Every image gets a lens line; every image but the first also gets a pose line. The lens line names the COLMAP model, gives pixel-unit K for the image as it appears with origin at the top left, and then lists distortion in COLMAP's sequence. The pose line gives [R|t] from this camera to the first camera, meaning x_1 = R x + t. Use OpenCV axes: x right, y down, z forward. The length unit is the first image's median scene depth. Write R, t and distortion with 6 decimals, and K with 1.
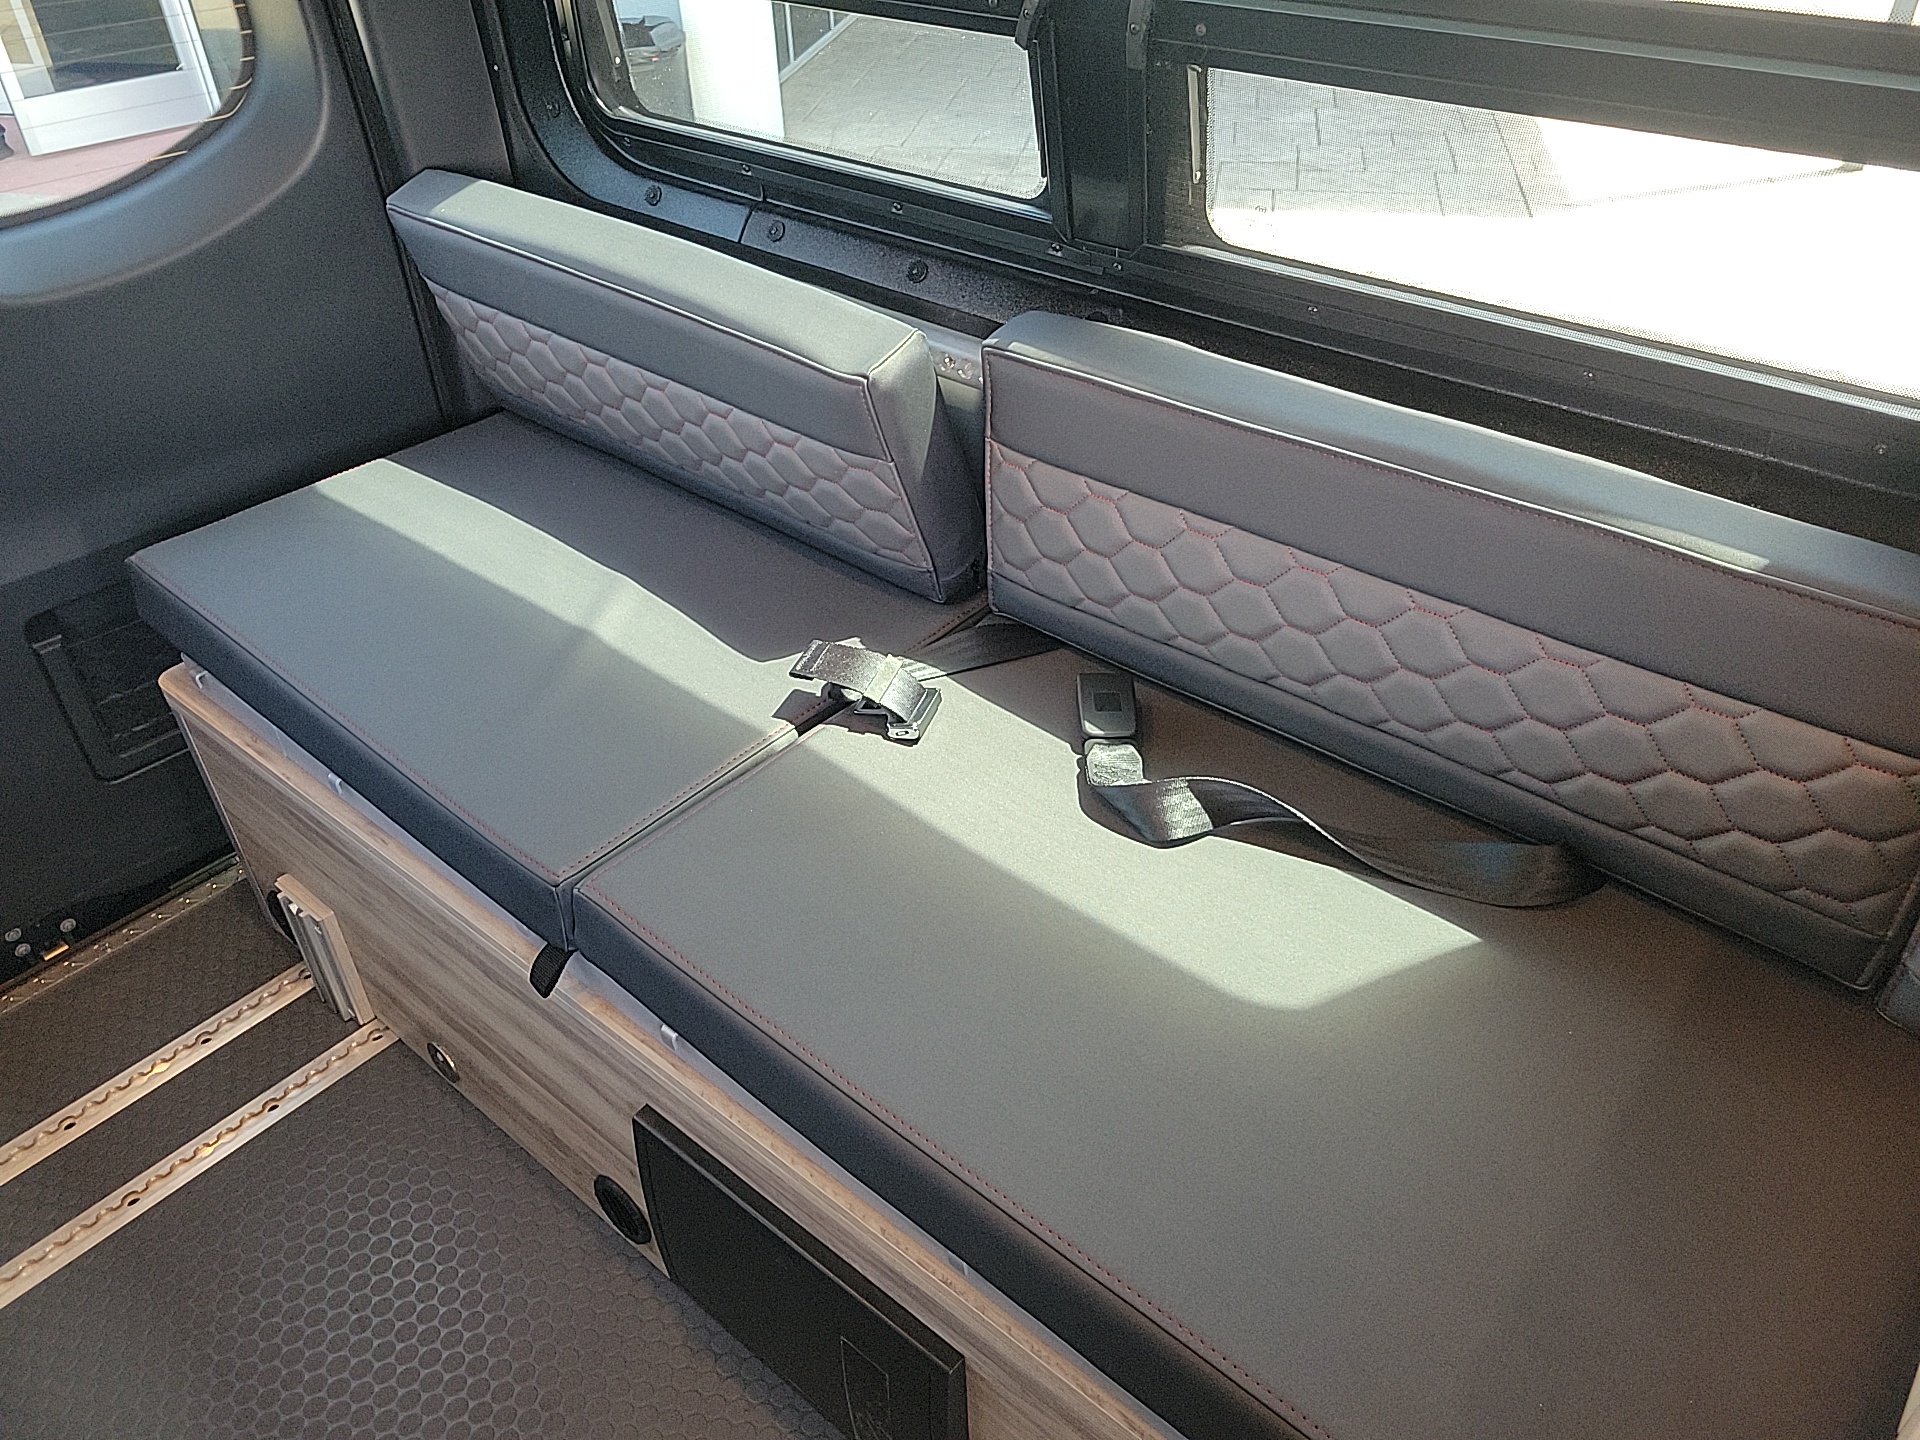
lens RADIAL K [[1451.1, 0, 972.8], [0, 1451.1, 705.0], [0, 0, 1]] dist [0.039060, -0.019307]
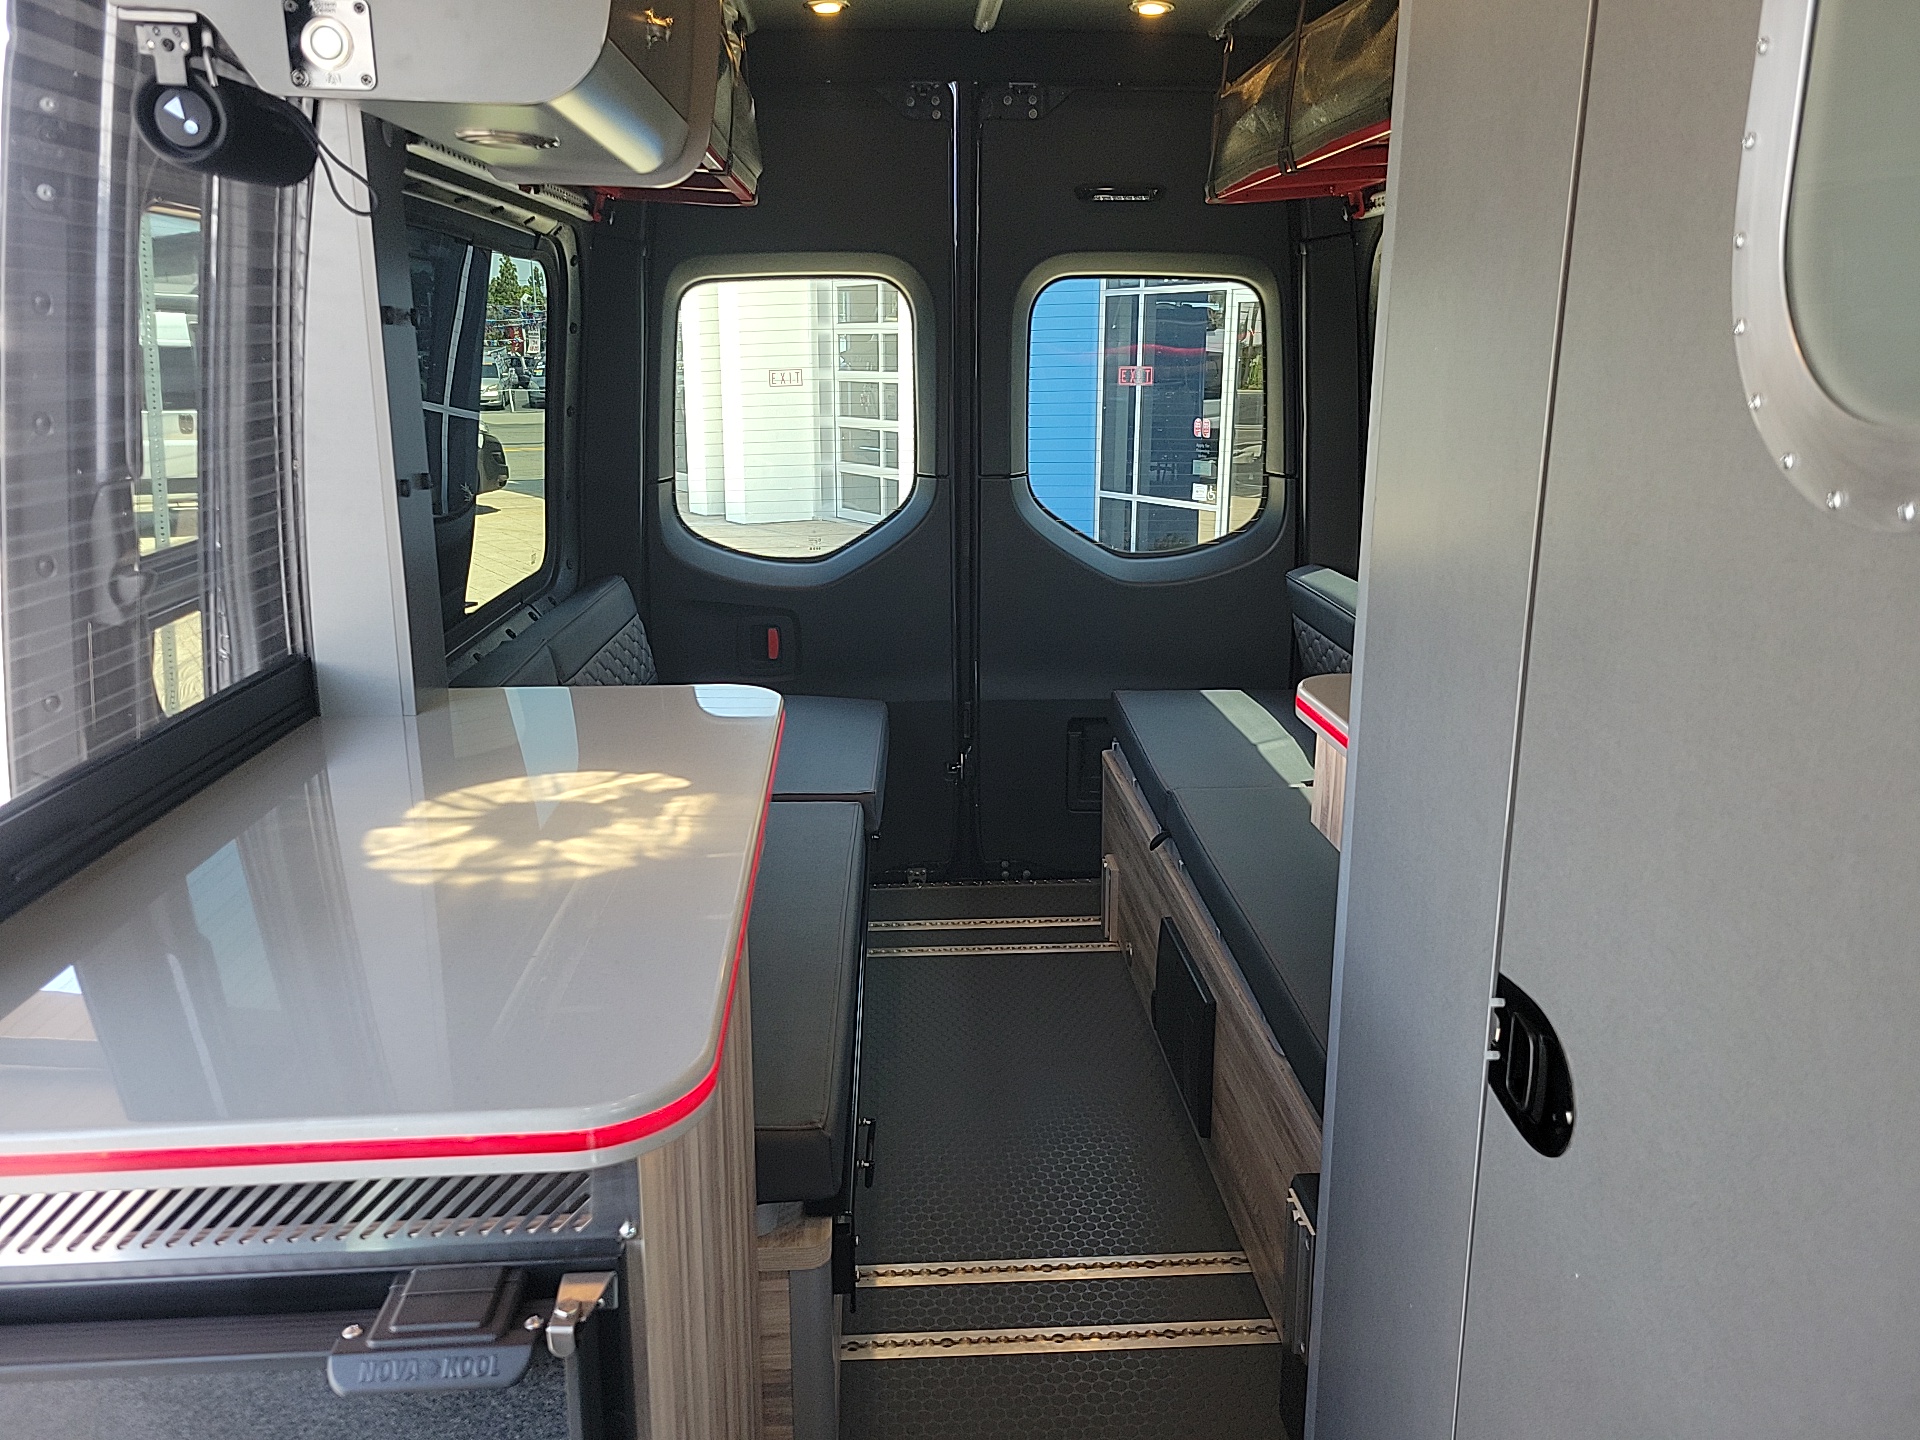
lens RADIAL K [[1451.1, 0, 952.5], [0, 1451.1, 712.2], [0, 0, 1]] dist [0.039060, -0.019307]
pose [[0.685975, 0.200479, -0.699461, 0.840200], [-0.440810, 0.879309, -0.180284, 0.454399], [0.578899, 0.431999, 0.691558, -0.674521]]
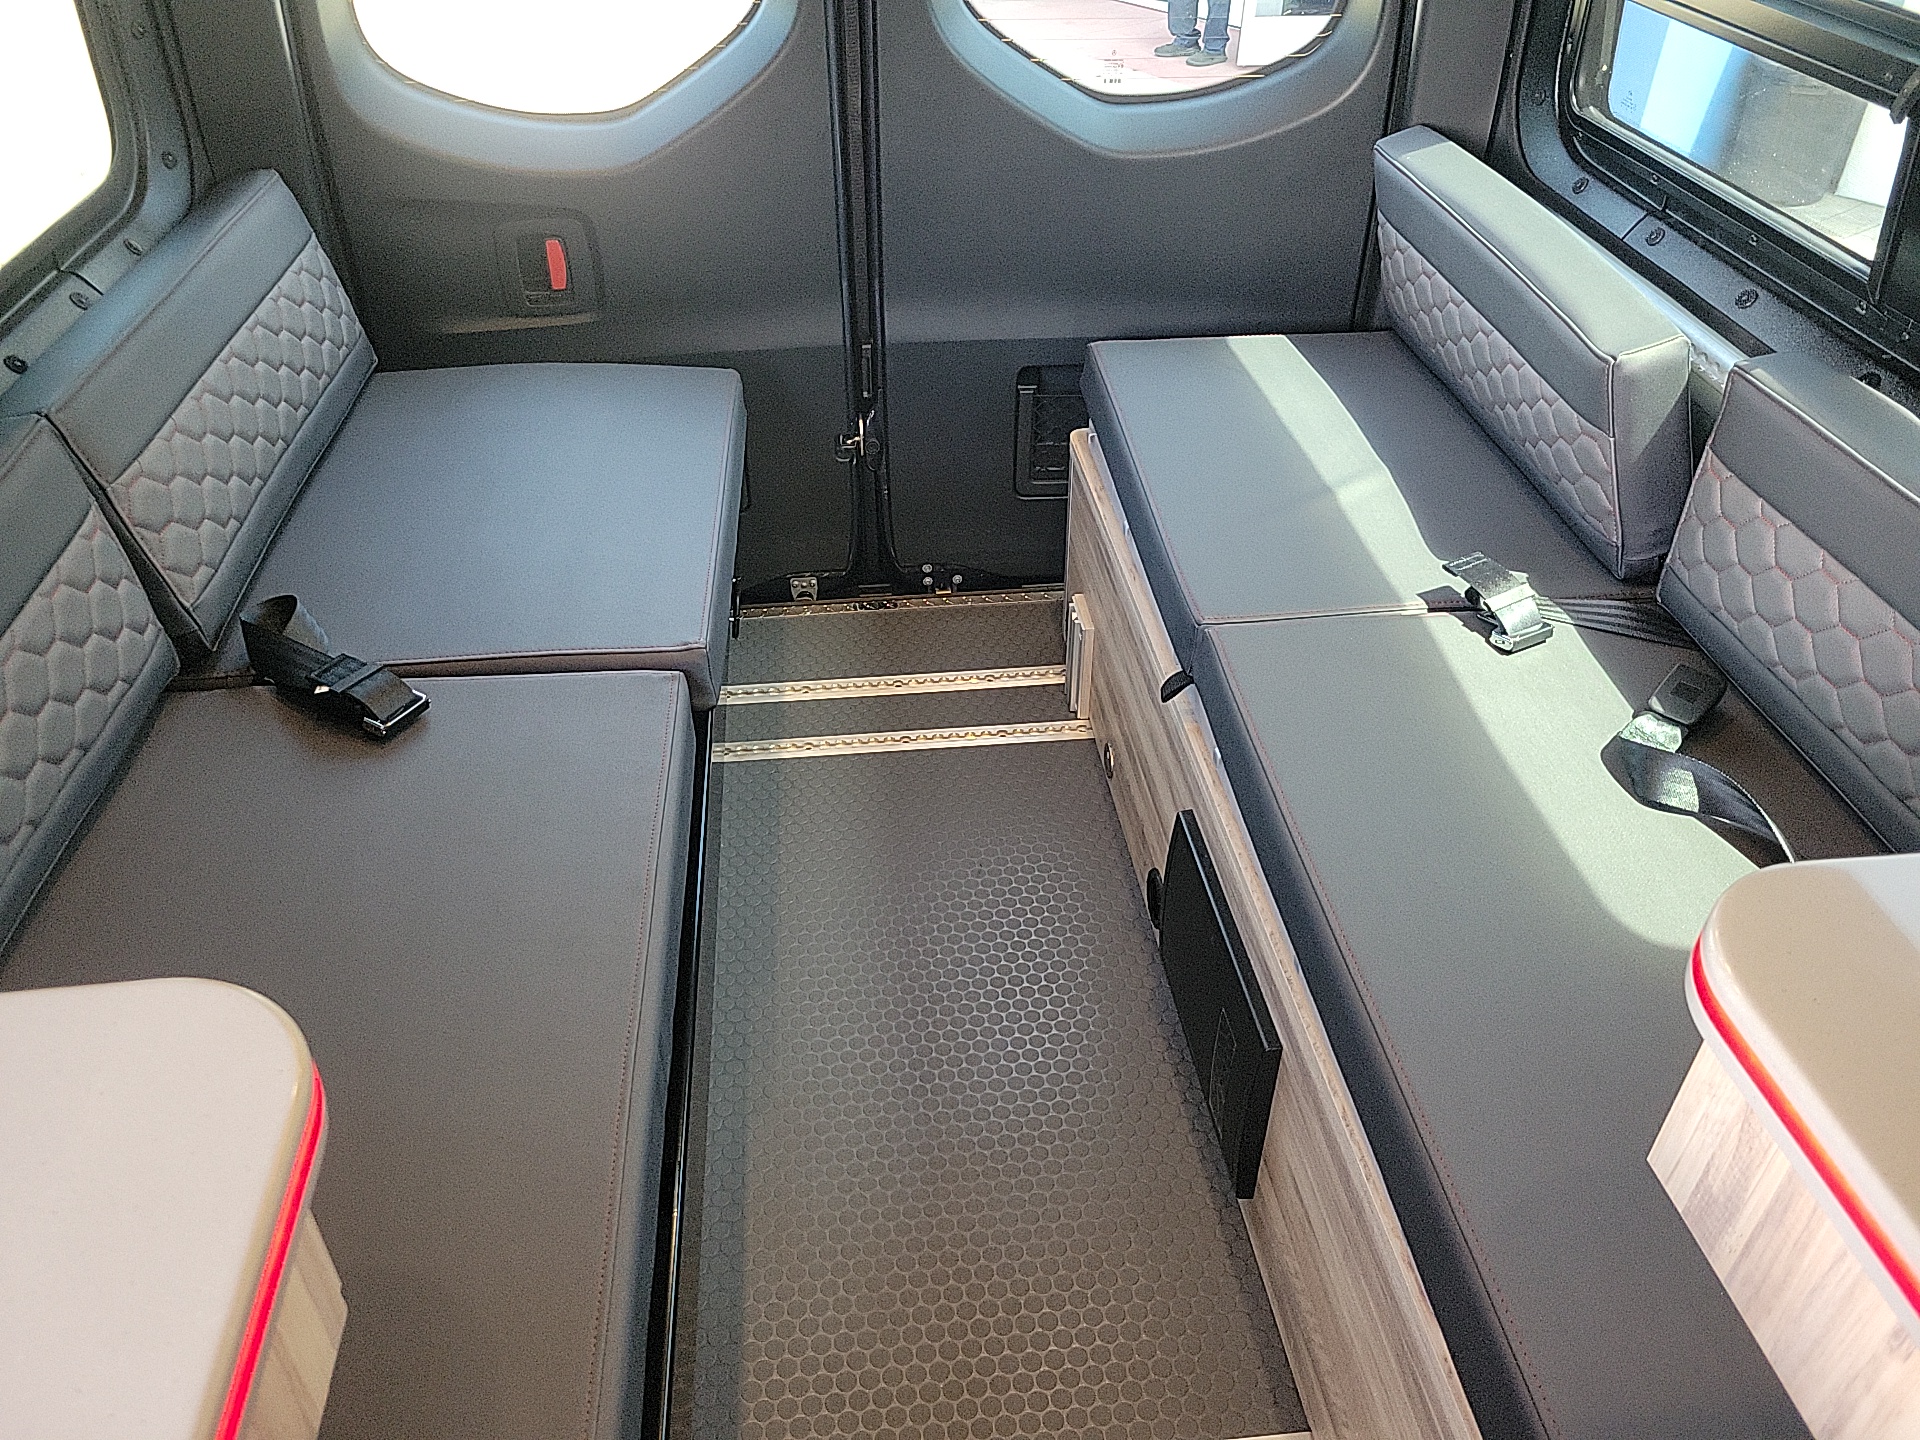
lens RADIAL K [[1451.1, 0, 940.2], [0, 1451.1, 716.2], [0, 0, 1]] dist [0.039060, -0.019307]
pose [[0.722435, 0.432400, -0.539554, 0.256351], [-0.419709, 0.894365, 0.154779, 0.070938], [0.549484, 0.114638, 0.827602, -0.225696]]
